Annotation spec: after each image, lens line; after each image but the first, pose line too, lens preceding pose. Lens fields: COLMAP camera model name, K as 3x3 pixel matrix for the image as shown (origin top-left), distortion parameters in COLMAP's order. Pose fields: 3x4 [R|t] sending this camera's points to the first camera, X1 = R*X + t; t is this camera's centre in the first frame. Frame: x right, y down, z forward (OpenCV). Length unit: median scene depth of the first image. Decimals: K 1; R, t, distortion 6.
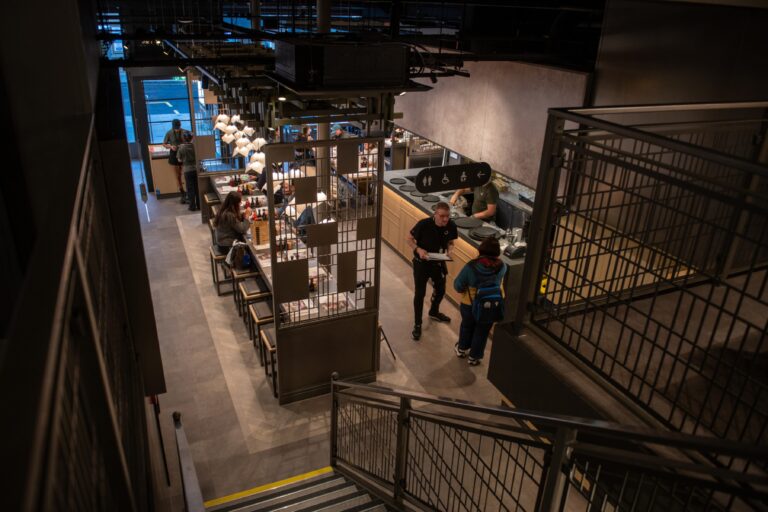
lens RADIAL K [[552.1, 0, 384.0], [0, 552.1, 256.0], [0, 0, 1]] dist [0.000011, -0.000146]
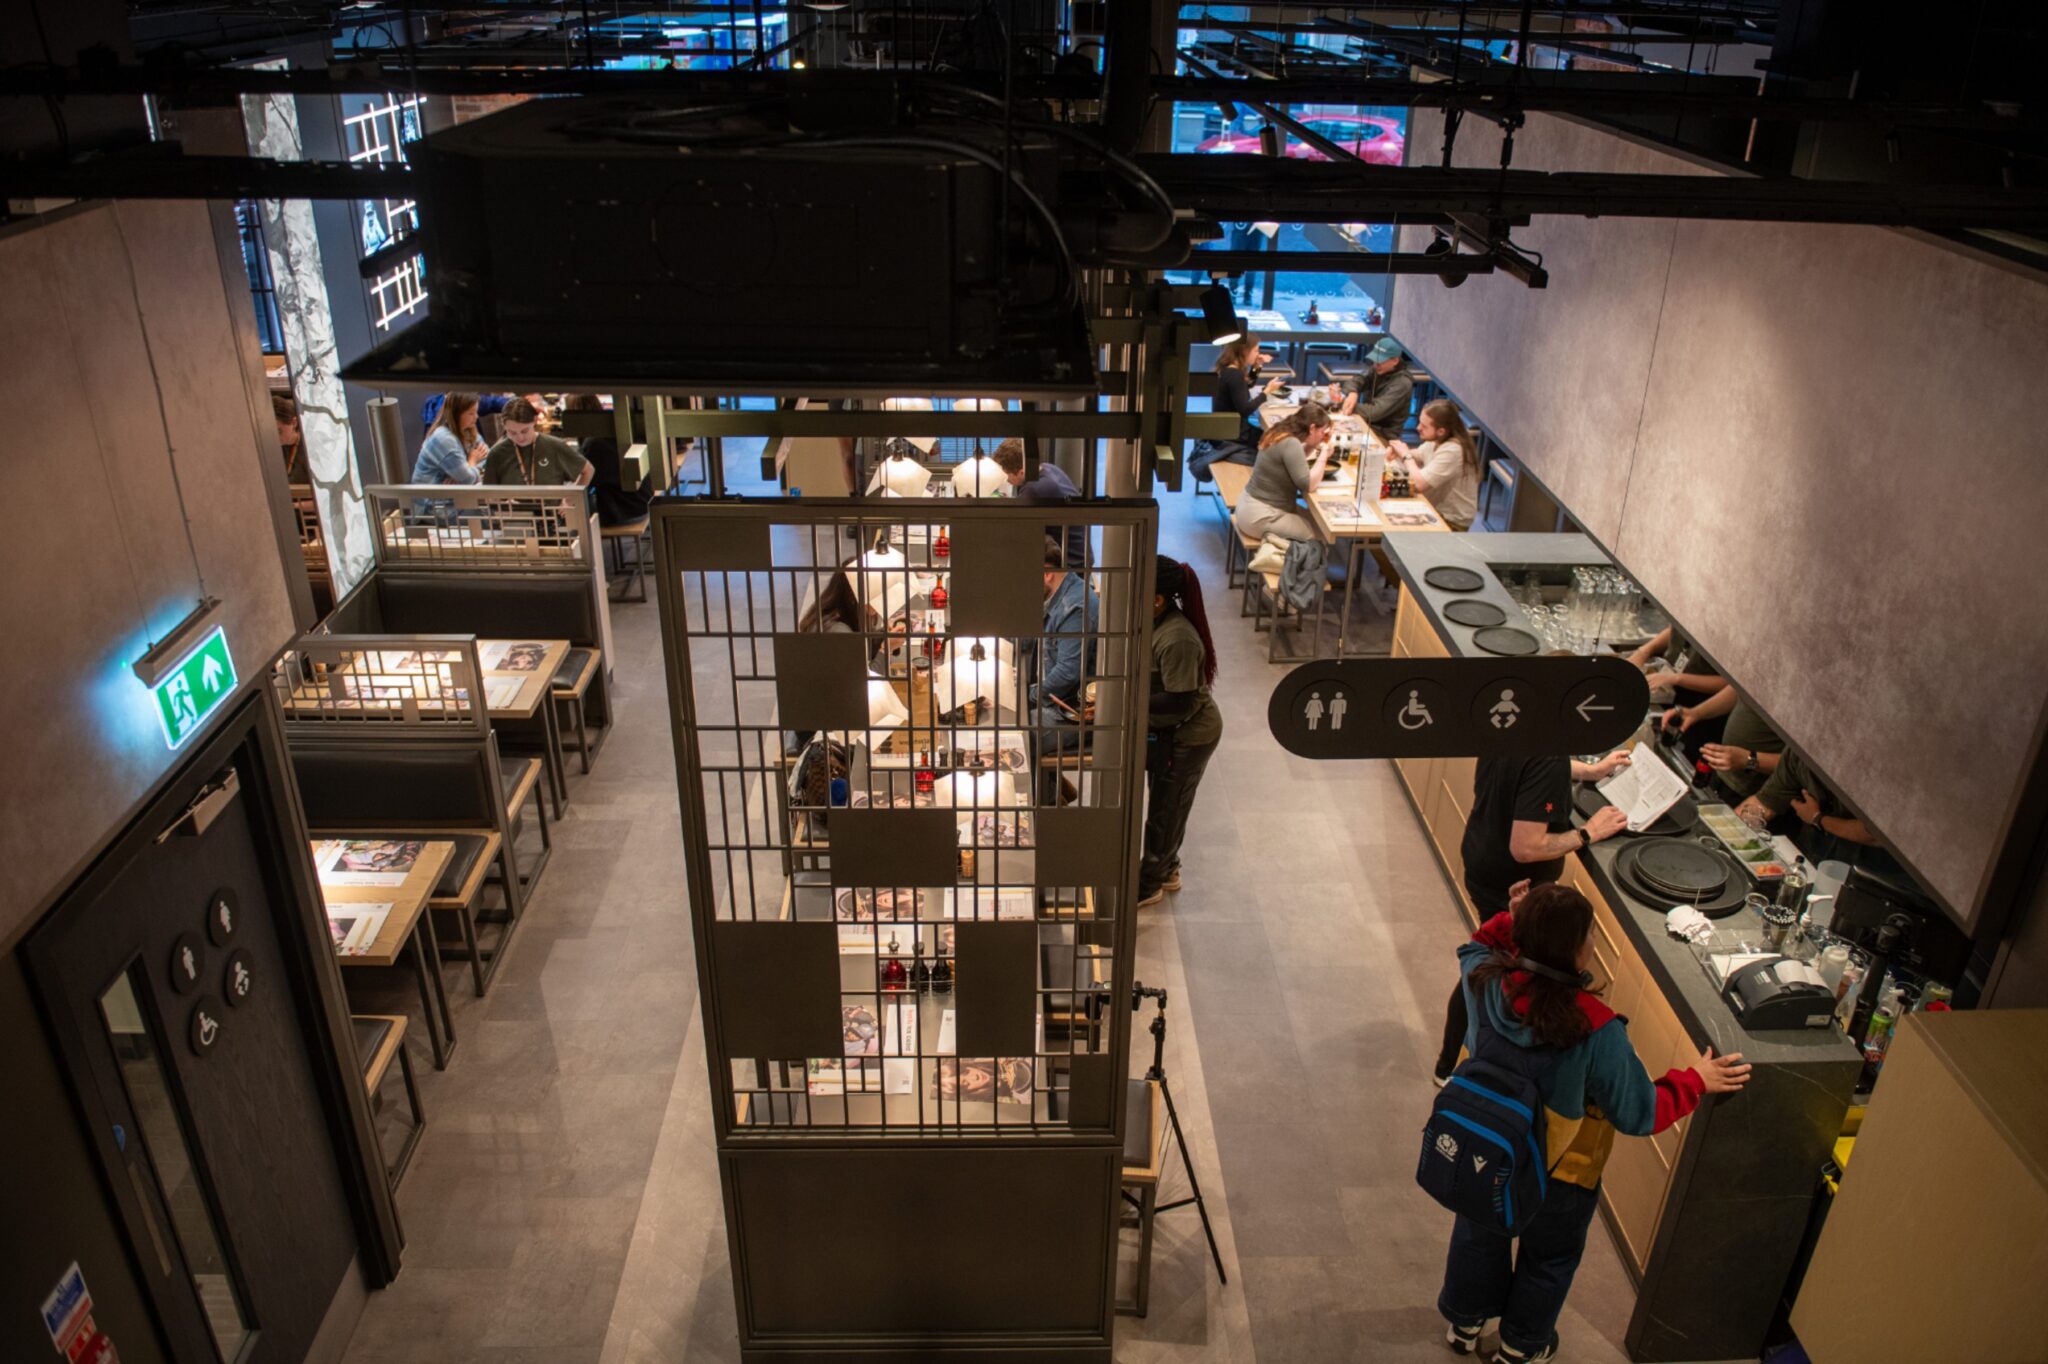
lens RADIAL K [[1494.2, 0, 1024.0], [0, 1494.2, 682.0], [0, 0, 1]] dist [-0.056067, -0.000928]
pose [[0.921310, 0.157140, -0.355661, 0.161847], [-0.148175, 0.987567, 0.052496, -0.143781], [0.359488, 0.004335, 0.933140, 0.328232]]
